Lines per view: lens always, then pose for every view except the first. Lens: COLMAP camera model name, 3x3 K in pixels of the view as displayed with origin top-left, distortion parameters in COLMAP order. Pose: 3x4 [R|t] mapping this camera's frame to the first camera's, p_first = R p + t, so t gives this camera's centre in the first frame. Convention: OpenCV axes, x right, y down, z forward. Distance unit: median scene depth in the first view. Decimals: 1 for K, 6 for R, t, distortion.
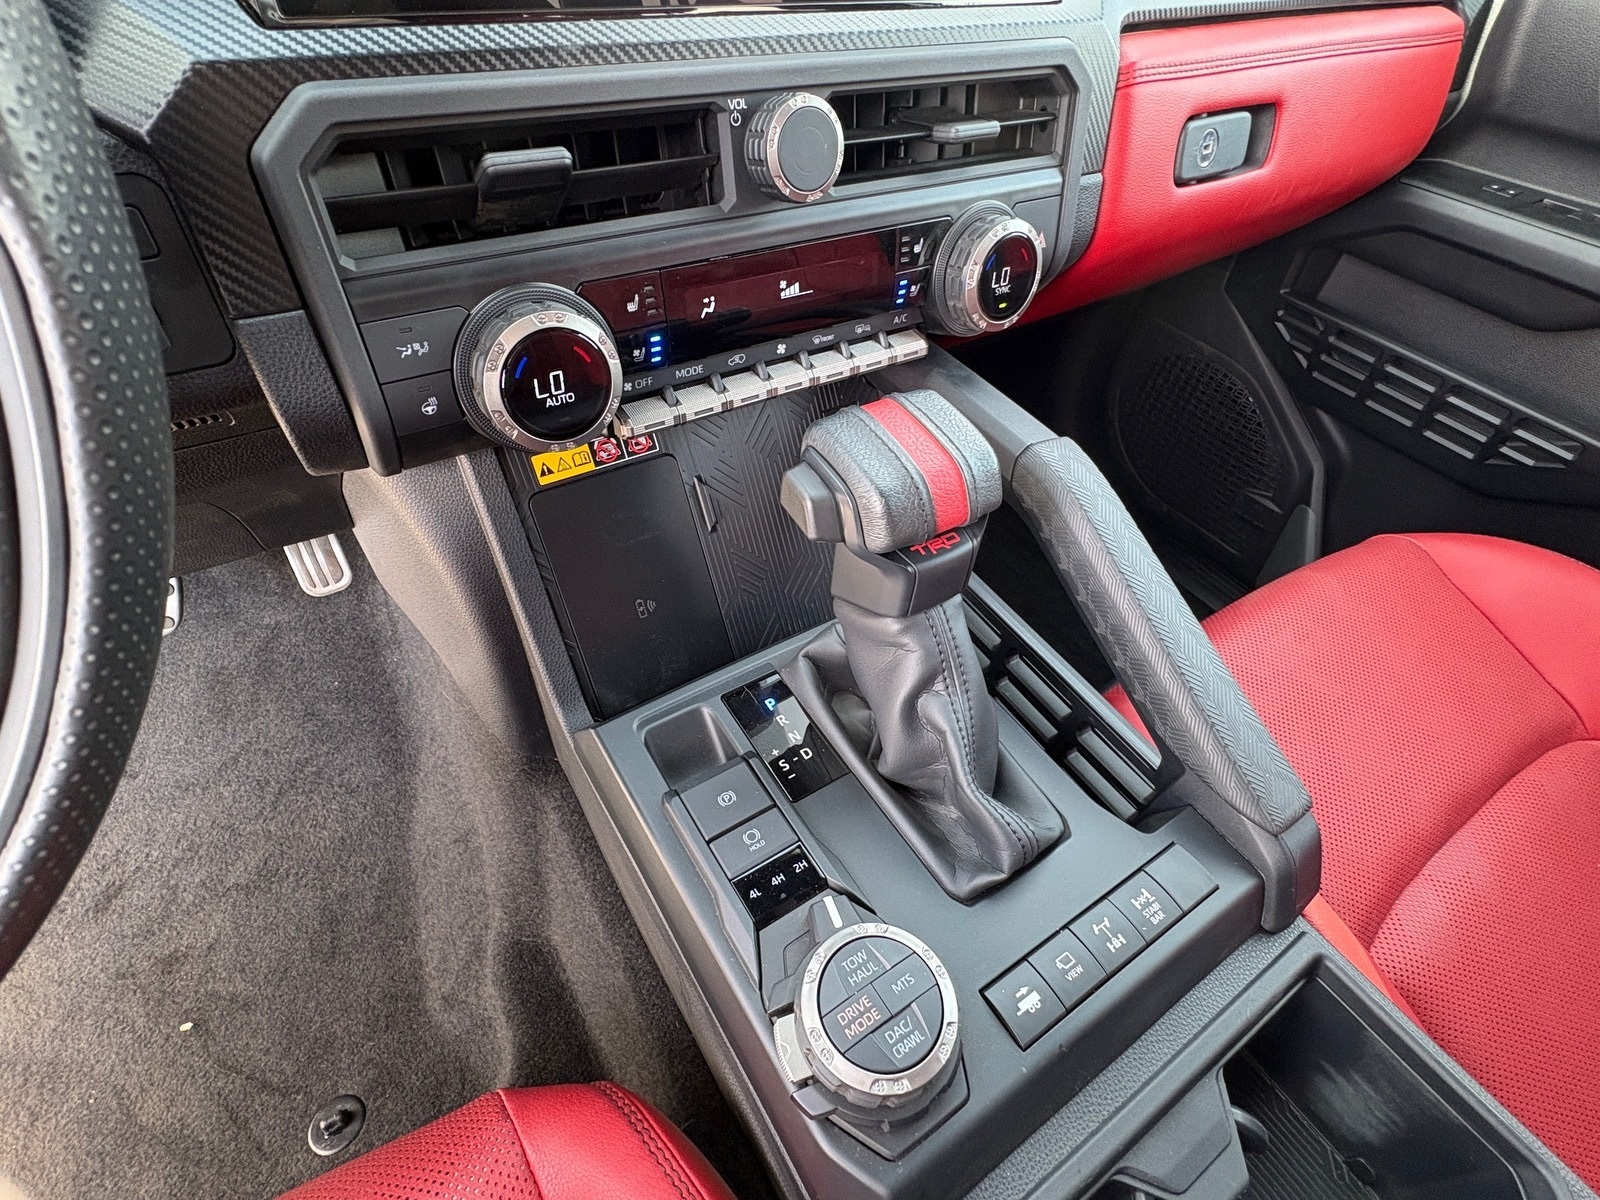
lens RADIAL K [[768.0, 0, 790.8], [0, 768.0, 581.6], [0, 0, 1]] dist [-0.001477, 0.000383]
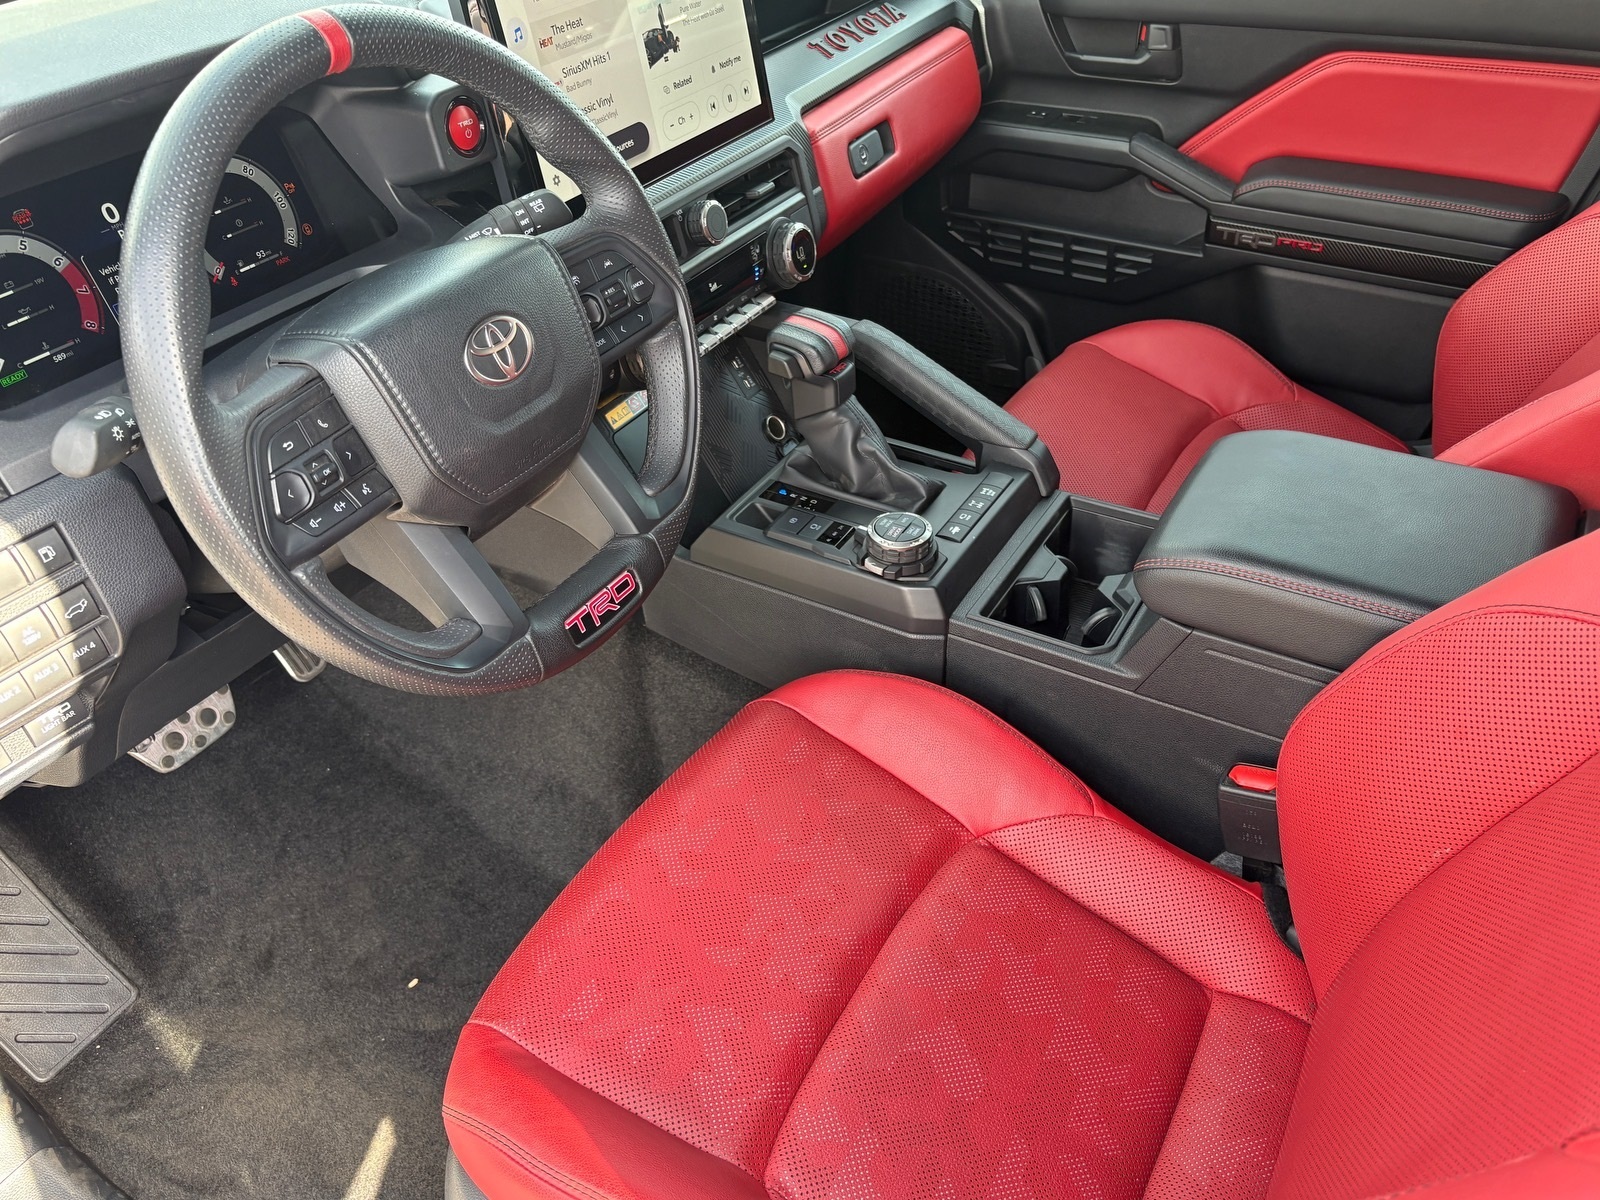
lens RADIAL K [[1315.0, 0, 800.0], [0, 1315.0, 600.0], [0, 0, 1]] dist [-0.007812, 0.014551]
pose [[0.882957, -0.350833, 0.311935, -1.017365], [0.392439, 0.916265, -0.080308, 0.634084], [-0.257641, 0.193324, 0.946703, -1.860410]]
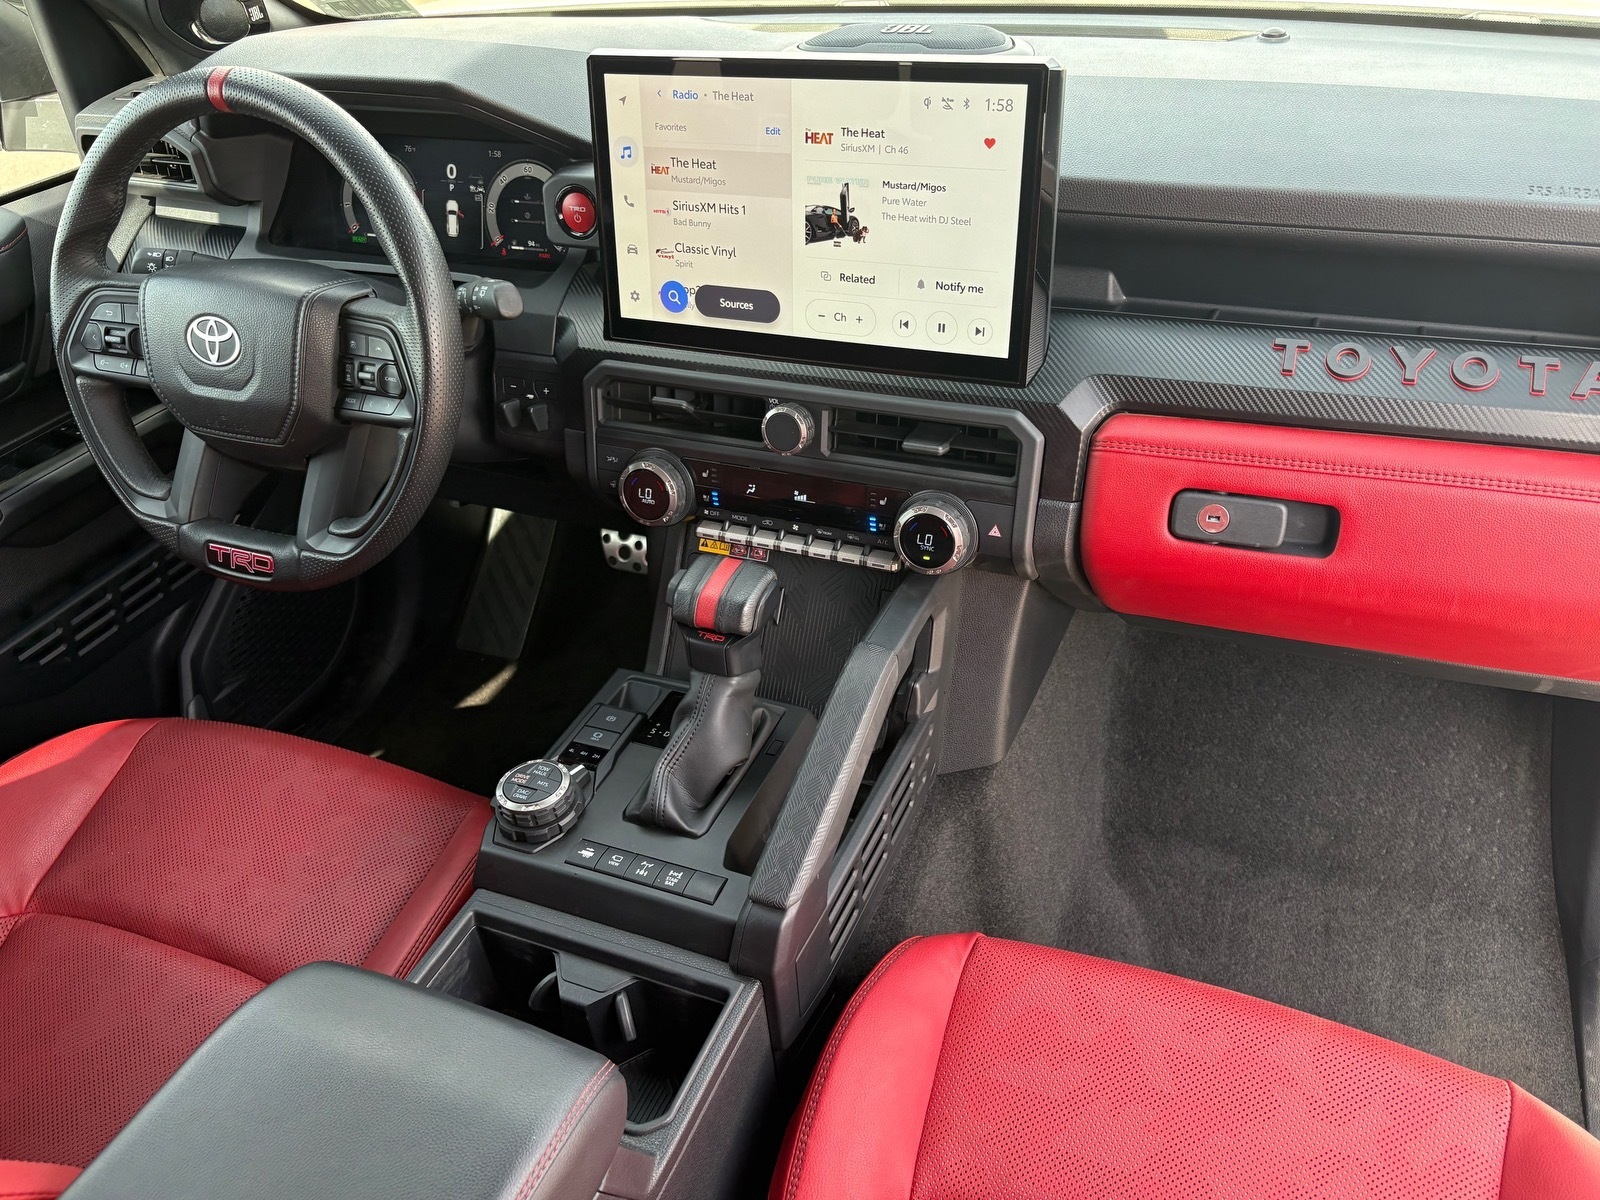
lens RADIAL K [[1193.2, 0, 800.0], [0, 1193.2, 600.0], [0, 0, 1]] dist [-0.001914, -0.003488]
pose [[0.541678, 0.389769, -0.744759, 1.843493], [-0.508044, 0.857668, 0.079349, -0.355089], [0.669684, 0.335389, 0.662600, -0.599478]]
